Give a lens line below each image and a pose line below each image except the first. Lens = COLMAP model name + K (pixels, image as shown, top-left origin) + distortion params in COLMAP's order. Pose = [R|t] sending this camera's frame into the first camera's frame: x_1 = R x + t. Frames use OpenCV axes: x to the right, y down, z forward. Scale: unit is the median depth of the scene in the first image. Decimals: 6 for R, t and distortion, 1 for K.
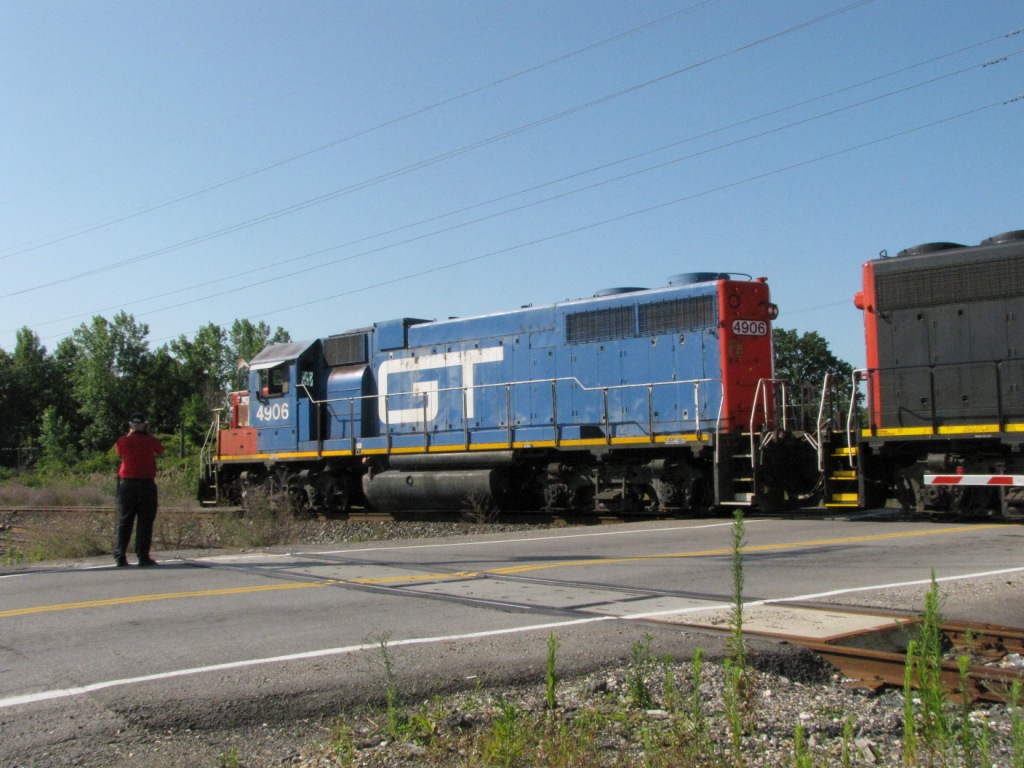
lens RADIAL K [[1272.9, 0, 517.5], [0, 1272.9, 310.6], [0, 0, 1]] dist [0.003252, 0.227071]
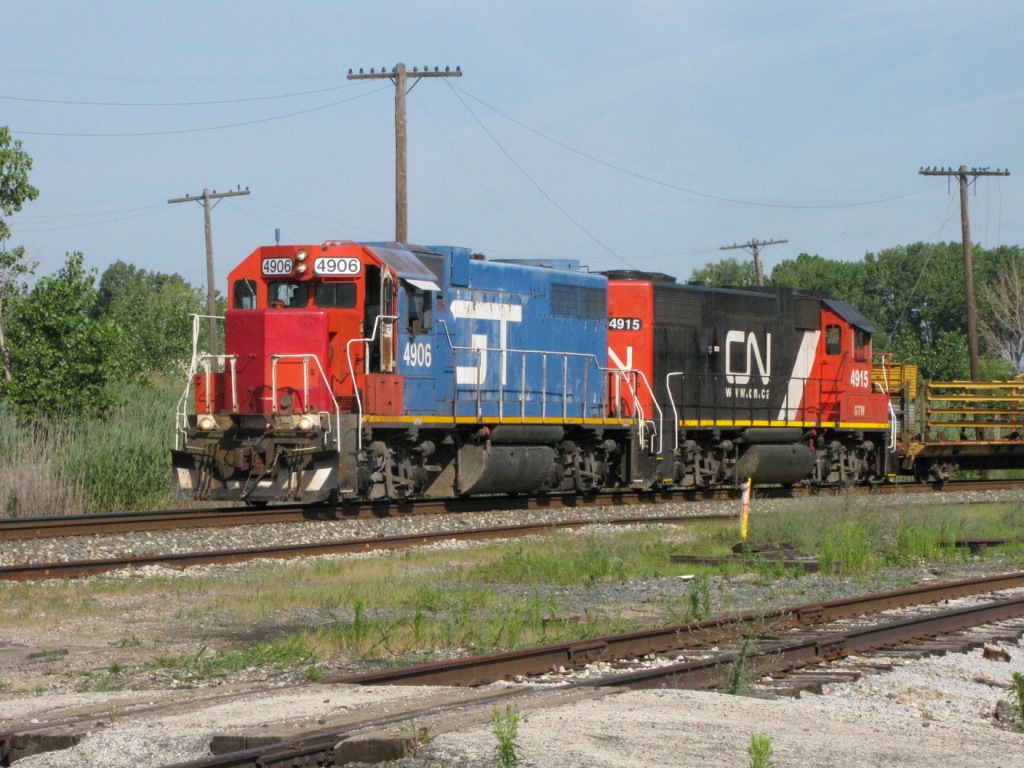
lens RADIAL K [[4145.3, 0, 512.0], [0, 4145.3, 384.0], [0, 0, 1]] dist [1.343006, -102.576013]
pose [[-0.446653, 0.036371, 0.893968, -2.381411], [-0.098375, 0.991119, -0.089474, 0.314751], [-0.889283, -0.127908, -0.439108, 2.113579]]
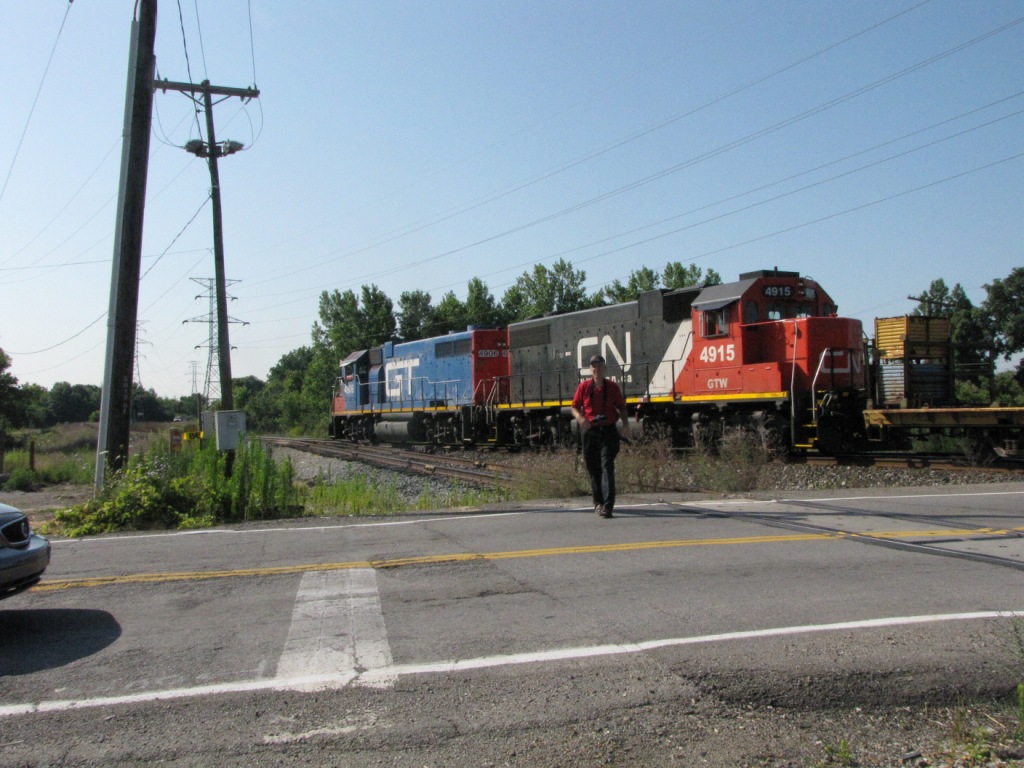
lens RADIAL K [[1272.9, 0, 517.5], [0, 1272.9, 310.6], [0, 0, 1]] dist [0.003252, 0.227071]
pose [[0.943603, -0.021464, -0.330382, 0.728049], [0.036356, 0.998579, 0.038960, -0.107900], [0.329076, -0.048774, 0.943043, -0.729737]]
